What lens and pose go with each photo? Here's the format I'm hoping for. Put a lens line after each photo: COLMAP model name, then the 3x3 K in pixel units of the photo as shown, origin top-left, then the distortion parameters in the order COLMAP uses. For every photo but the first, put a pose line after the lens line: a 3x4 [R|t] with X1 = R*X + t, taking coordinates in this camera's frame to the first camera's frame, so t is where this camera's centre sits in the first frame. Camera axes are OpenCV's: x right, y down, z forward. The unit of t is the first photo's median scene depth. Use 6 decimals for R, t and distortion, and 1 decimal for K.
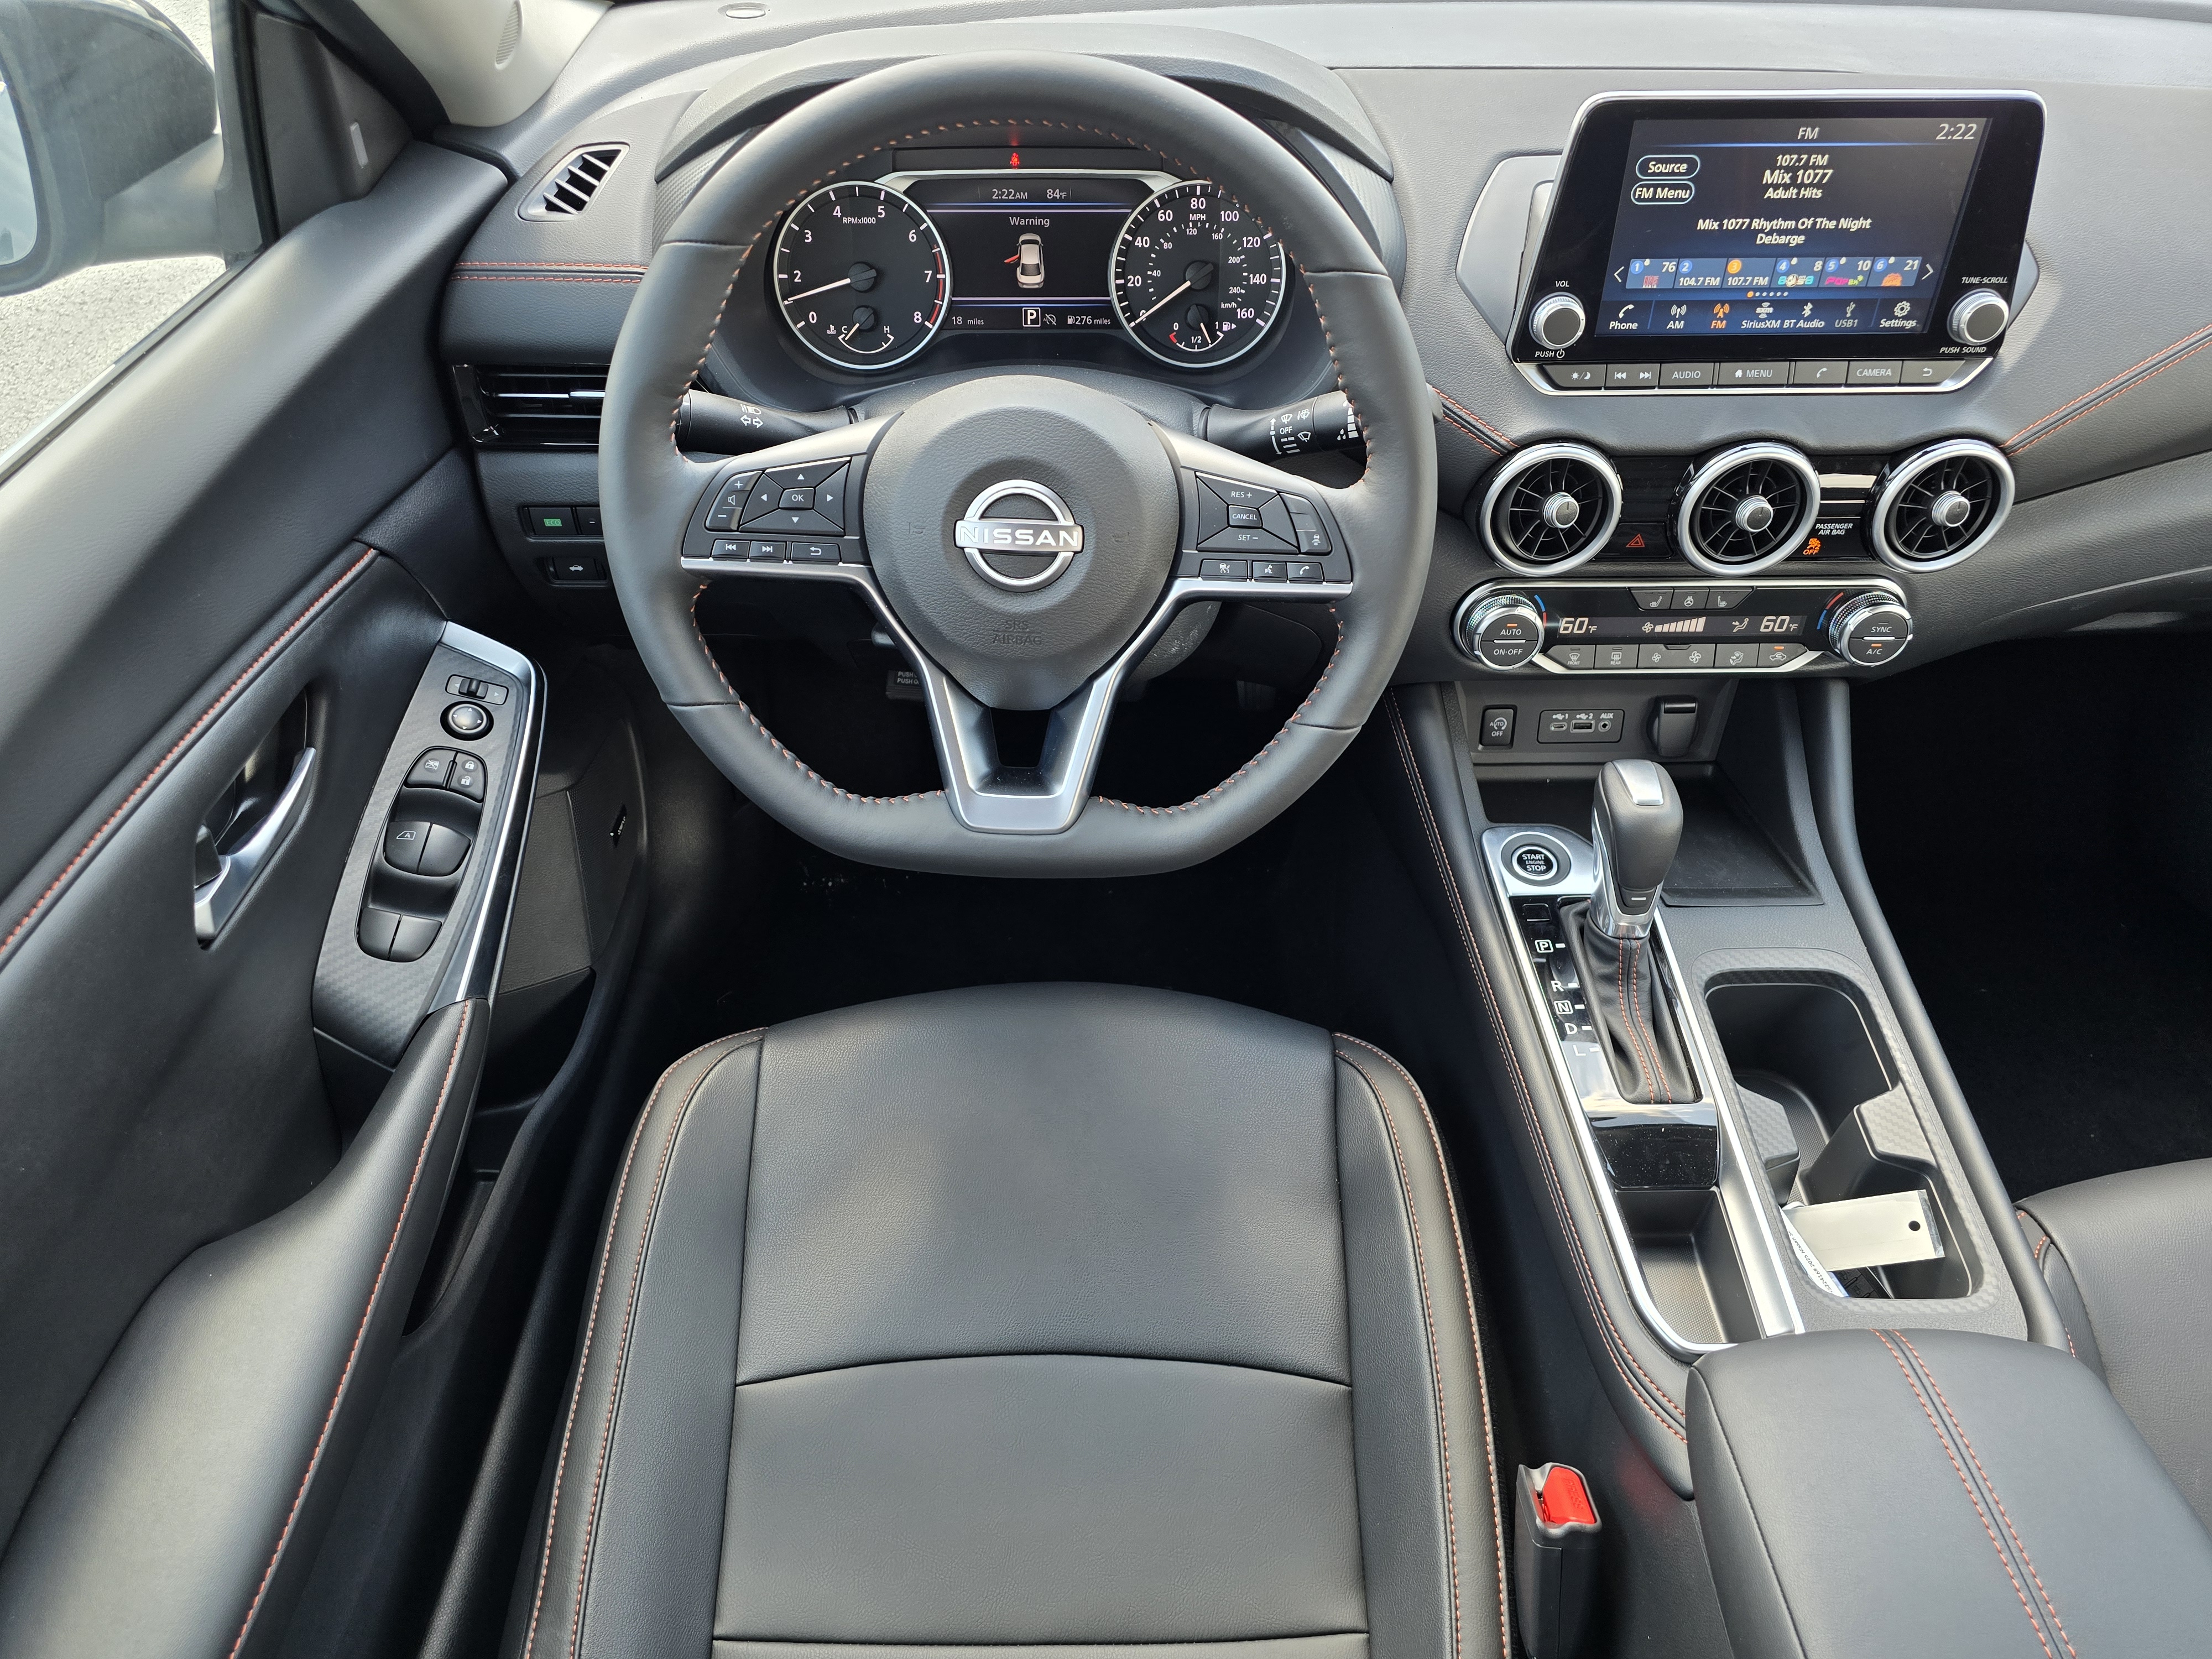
lens RADIAL K [[1496.1, 0, 1109.6], [0, 1496.1, 831.3], [0, 0, 1]] dist [0.042760, -0.049921]
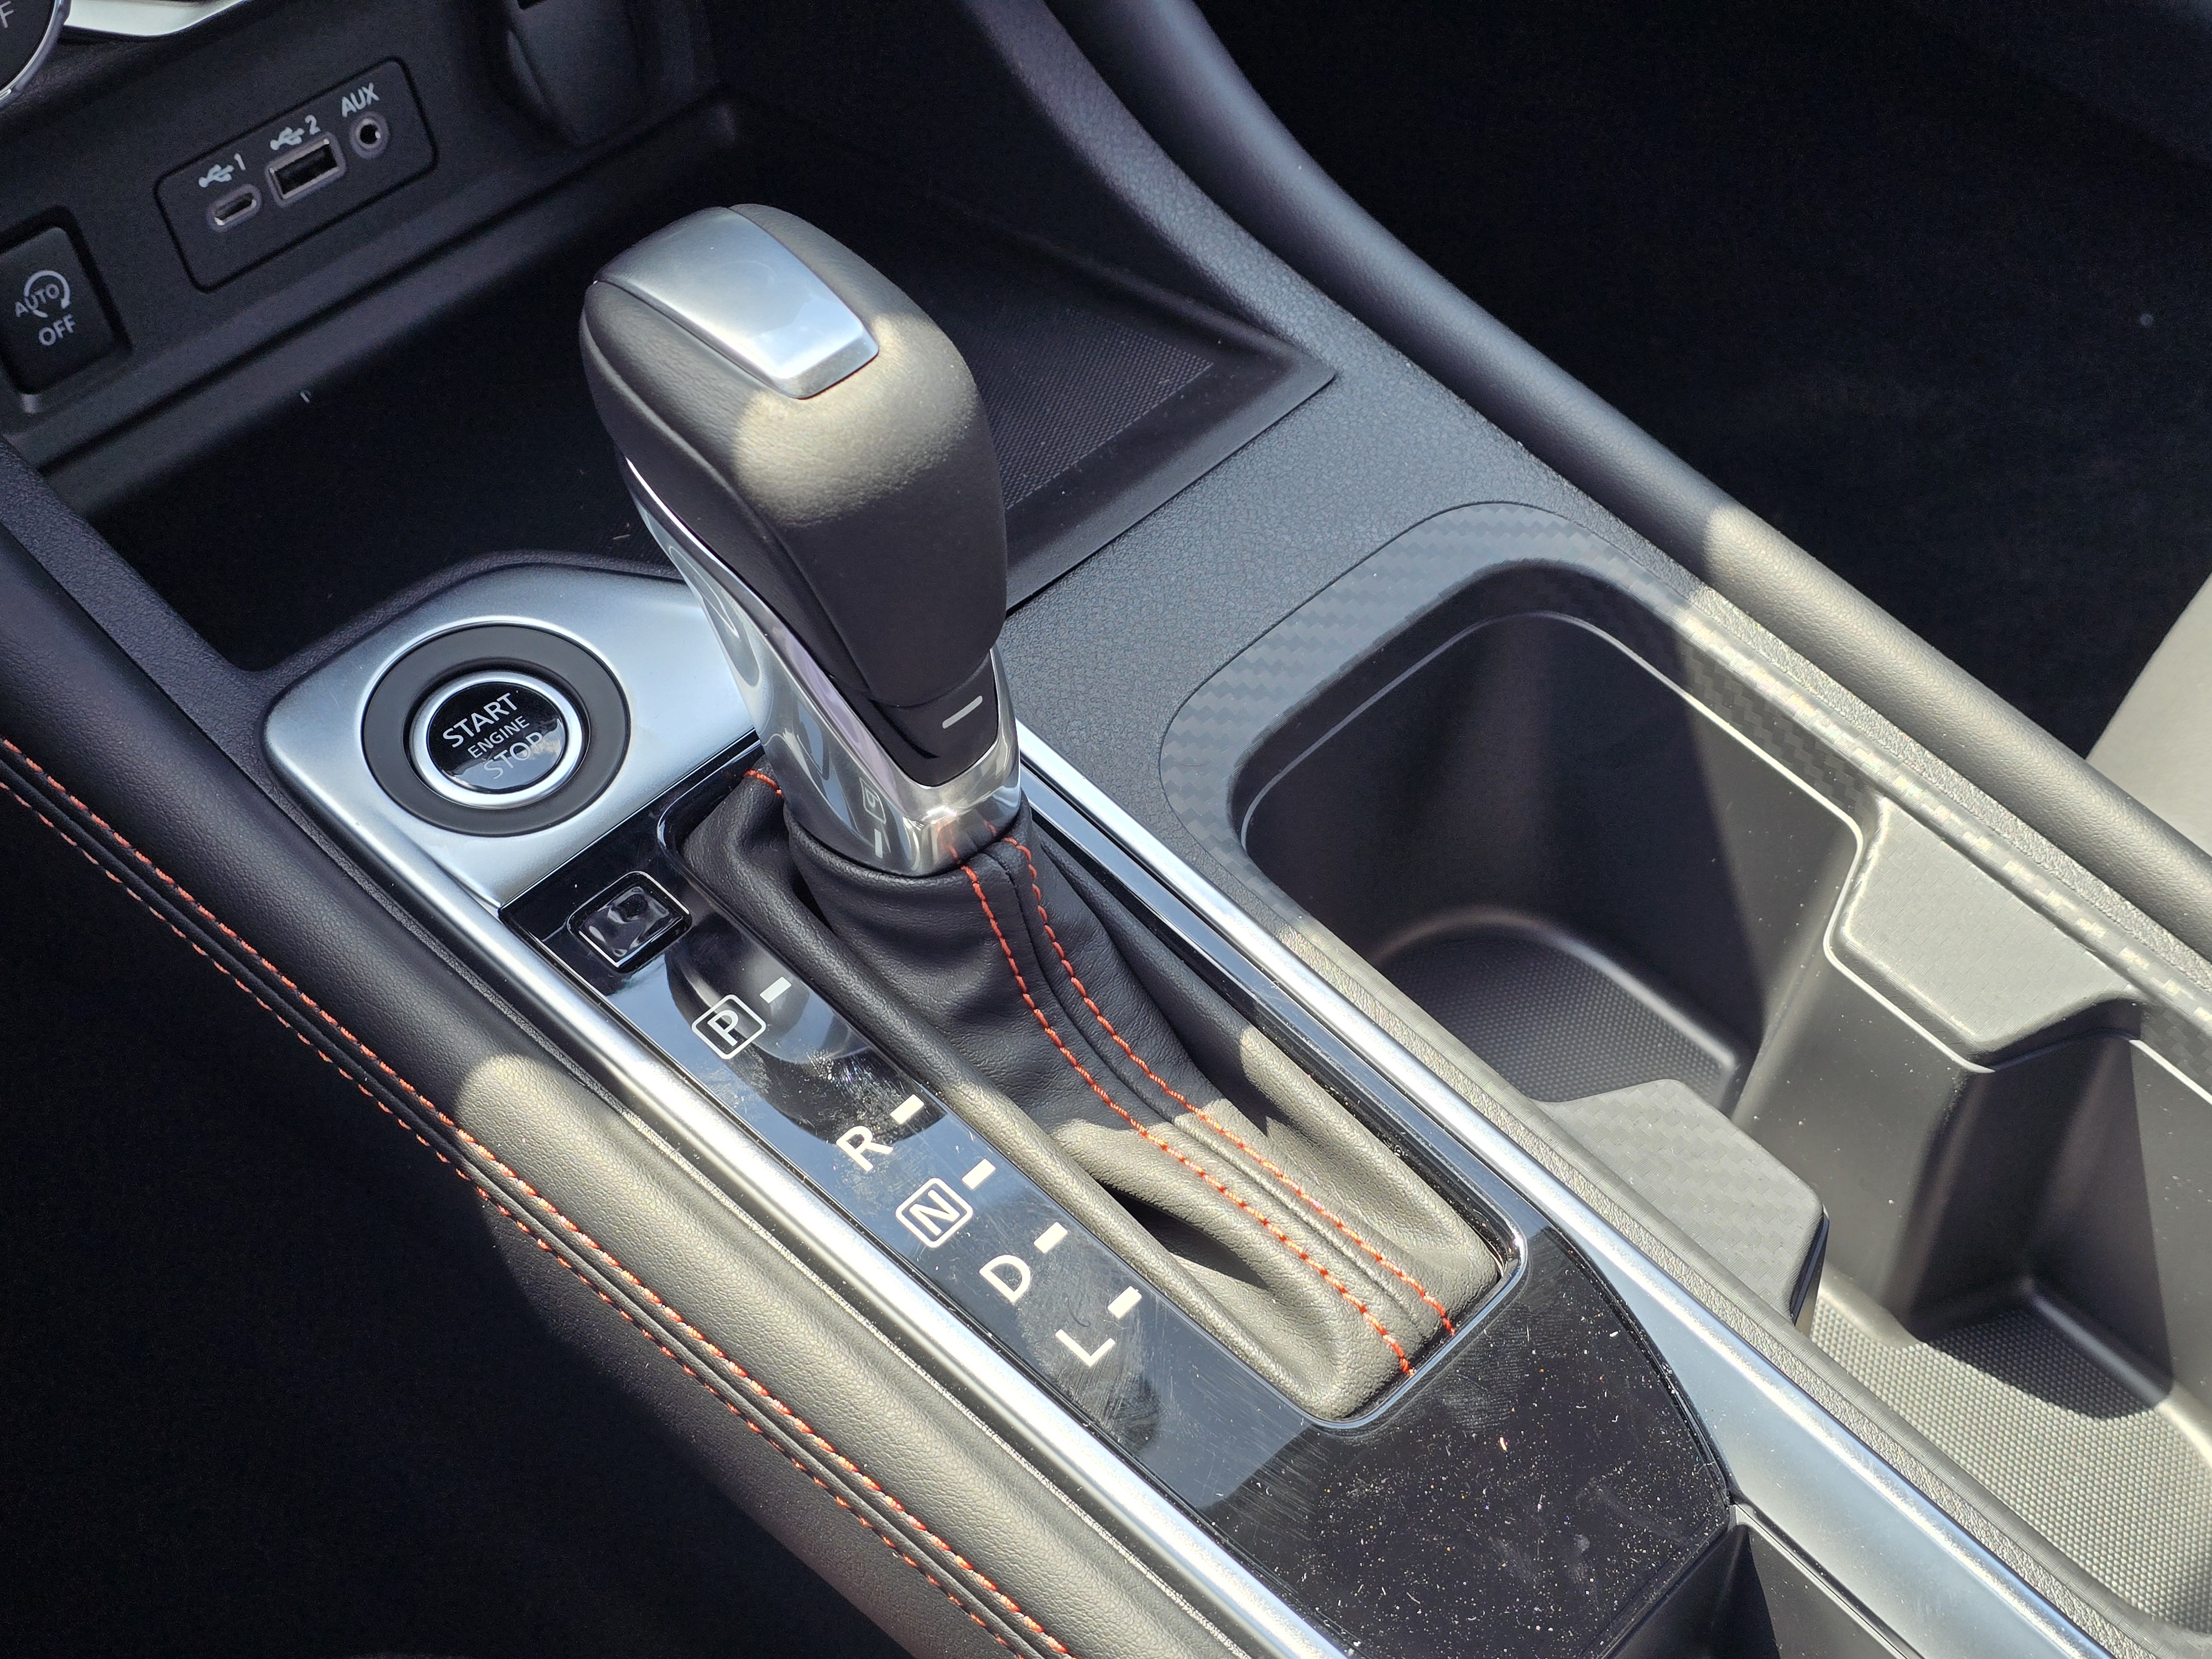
lens RADIAL K [[3068.6, 0, 1096.4], [0, 3068.6, 823.6], [0, 0, 1]] dist [0.175805, -0.607358]
pose [[0.719882, -0.529766, 0.448461, 0.112222], [0.452908, 0.848128, 0.274871, -0.068465], [-0.525970, 0.005237, 0.850487, 0.499764]]
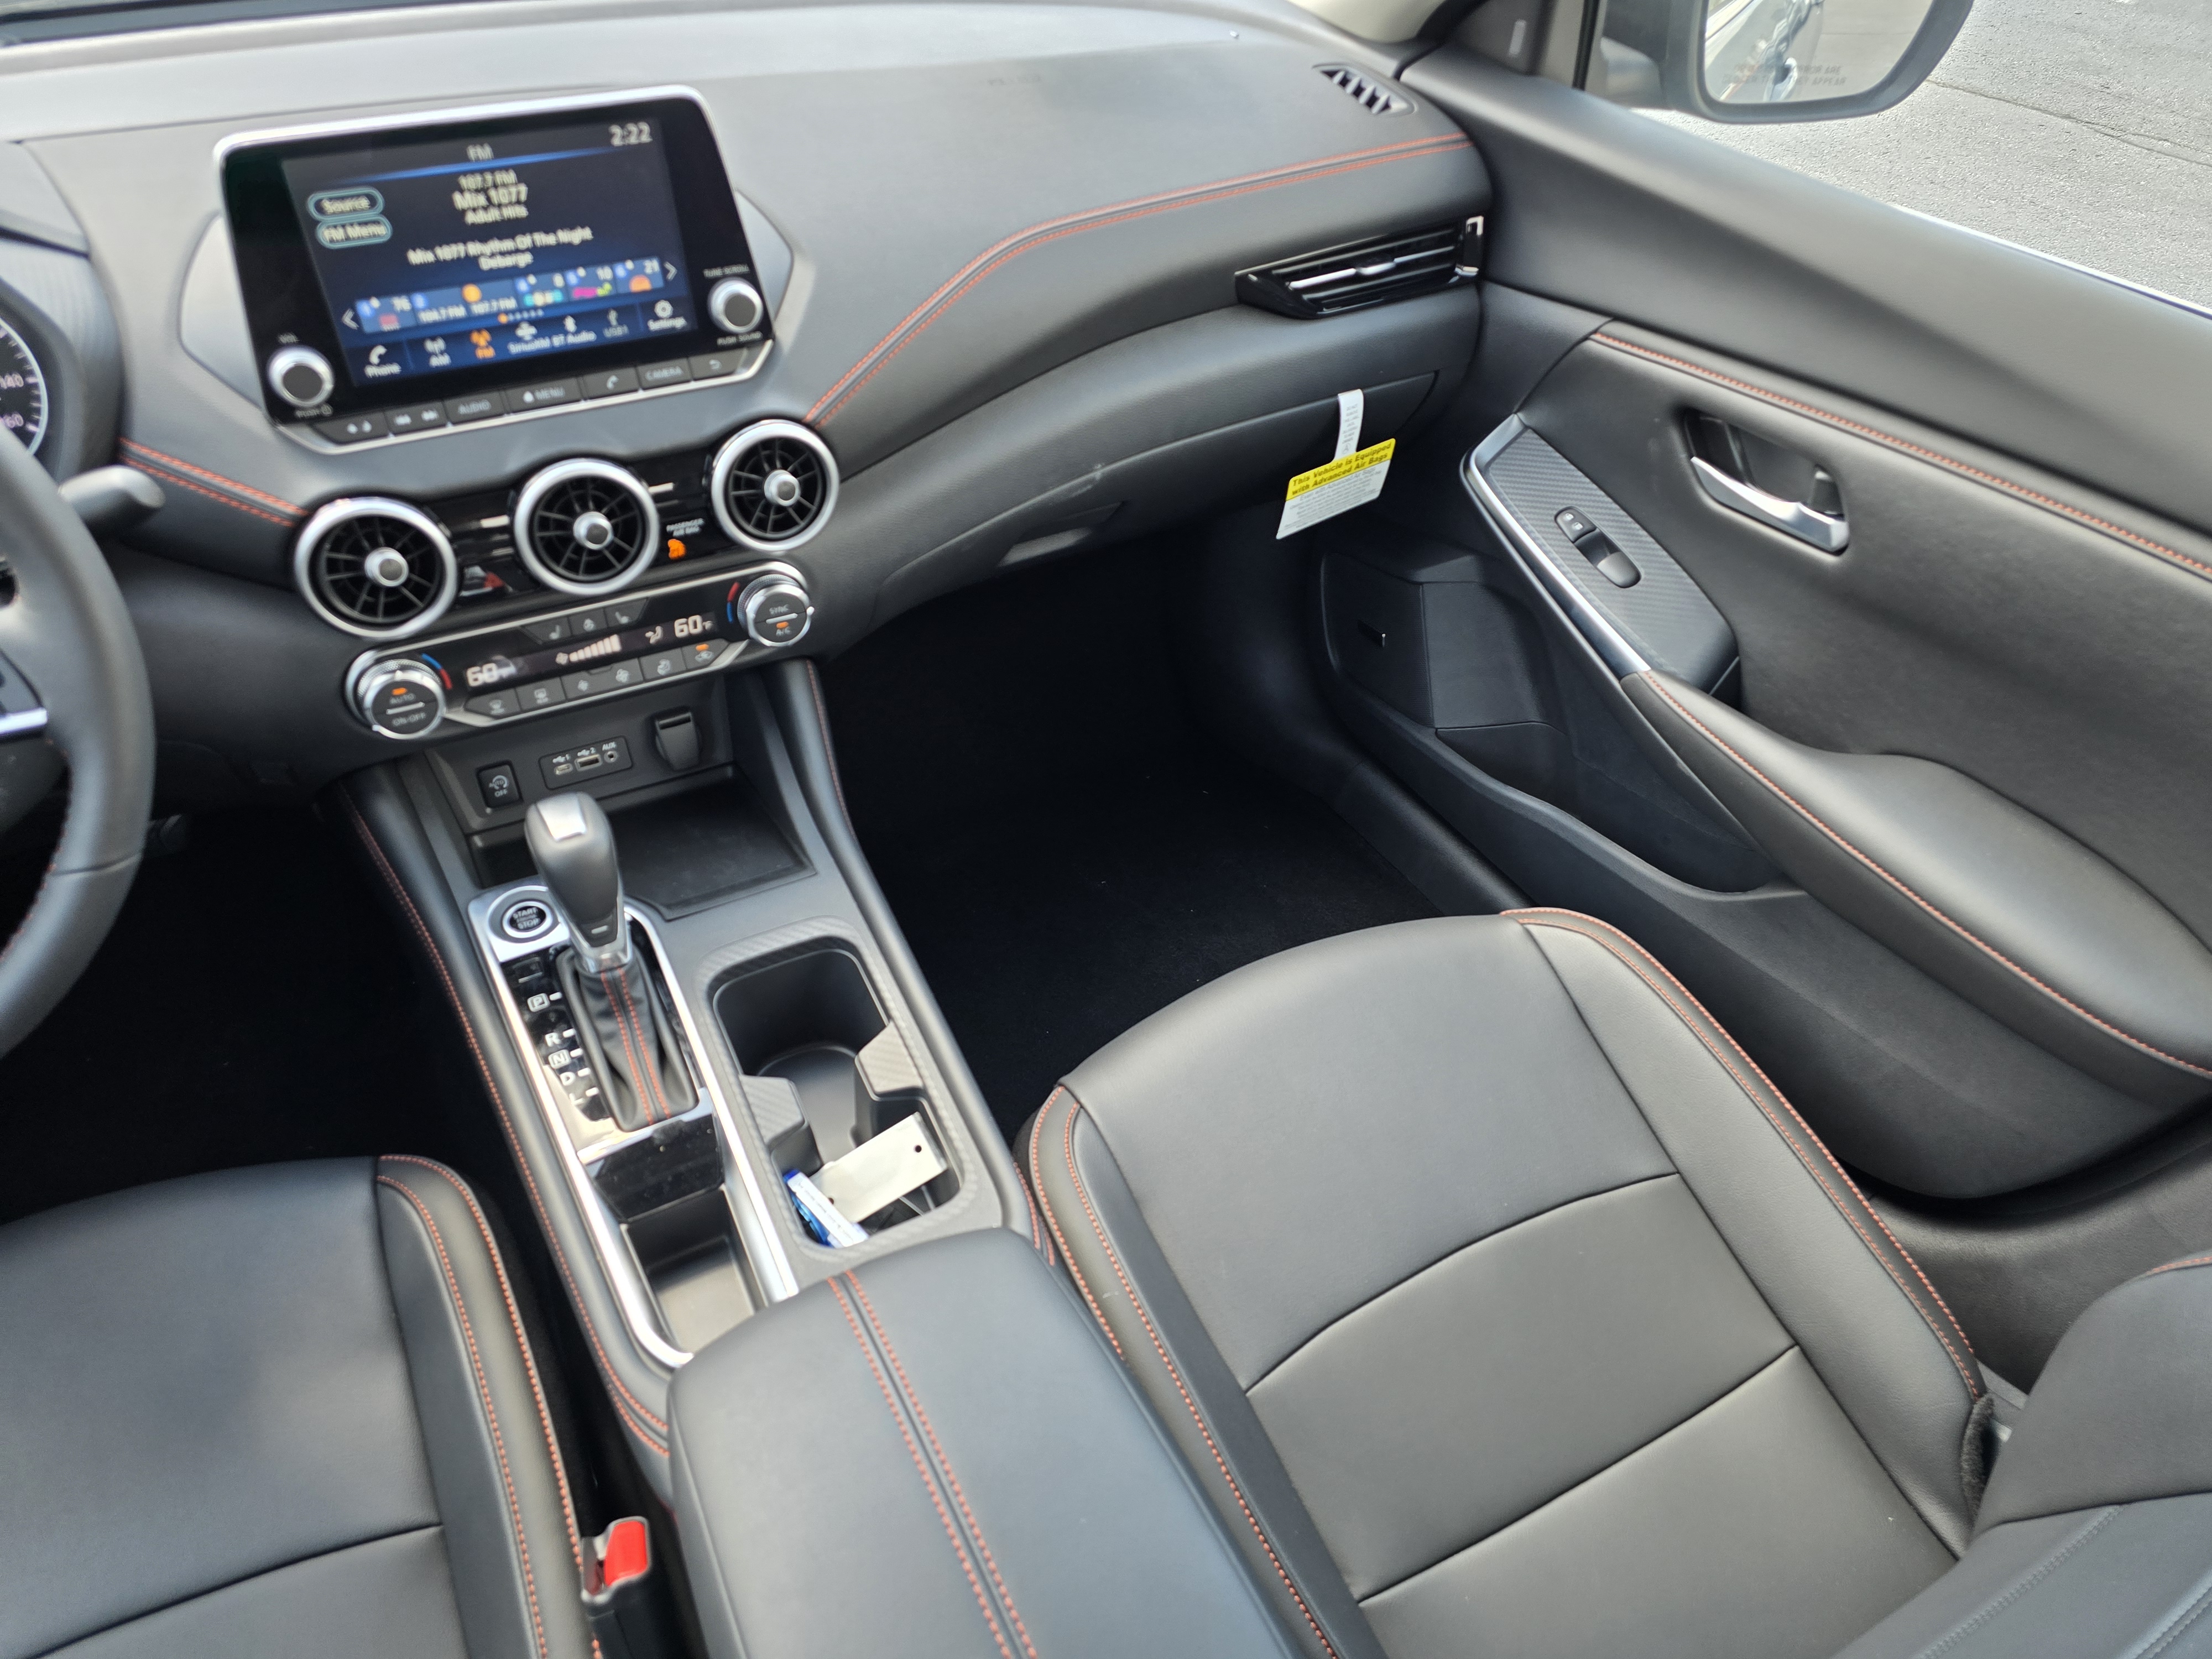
lens RADIAL K [[1478.9, 0, 1096.7], [0, 1478.9, 844.6], [0, 0, 1]] dist [0.057574, -0.063366]
pose [[0.889666, -0.286667, 0.355410, 0.289695], [0.288977, 0.956140, 0.047835, 0.036311], [-0.353535, 0.060149, 0.933486, -0.031039]]
